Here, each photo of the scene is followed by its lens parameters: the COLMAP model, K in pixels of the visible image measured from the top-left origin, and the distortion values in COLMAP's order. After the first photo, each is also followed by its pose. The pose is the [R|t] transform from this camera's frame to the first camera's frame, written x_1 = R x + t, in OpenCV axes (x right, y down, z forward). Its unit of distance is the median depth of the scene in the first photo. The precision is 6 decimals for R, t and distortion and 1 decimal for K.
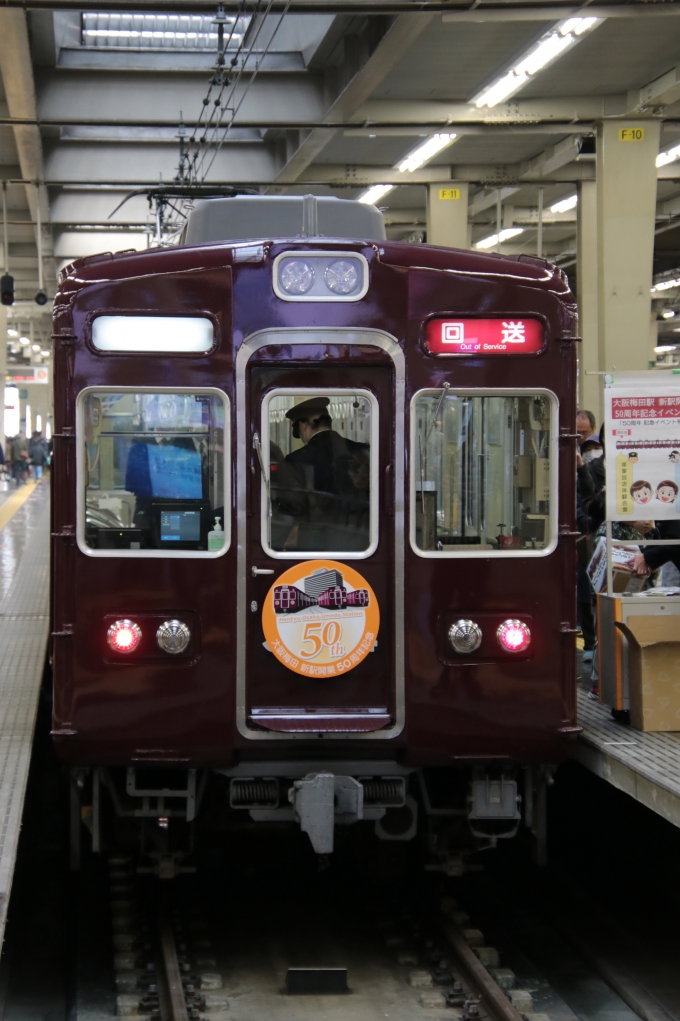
lens RADIAL K [[3357.8, 0, 316.3], [0, 3357.8, 508.8], [0, 0, 1]] dist [0.726400, -29.799780]
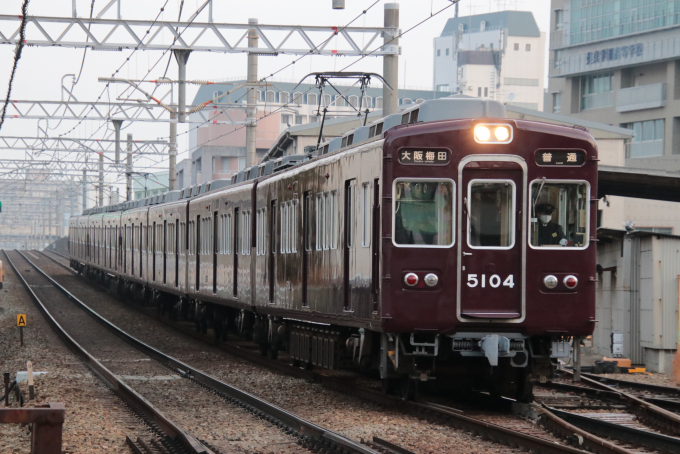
lens RADIAL K [[2942.5, 0, 340.0], [0, 2942.5, 256.9], [0, 0, 1]] dist [1.441843, -0.404432]
pose [[0.999499, 0.012515, 0.029069, -0.170649], [-0.012007, 0.999773, -0.017575, 0.059506], [-0.029283, 0.017217, 0.999423, -1.141665]]
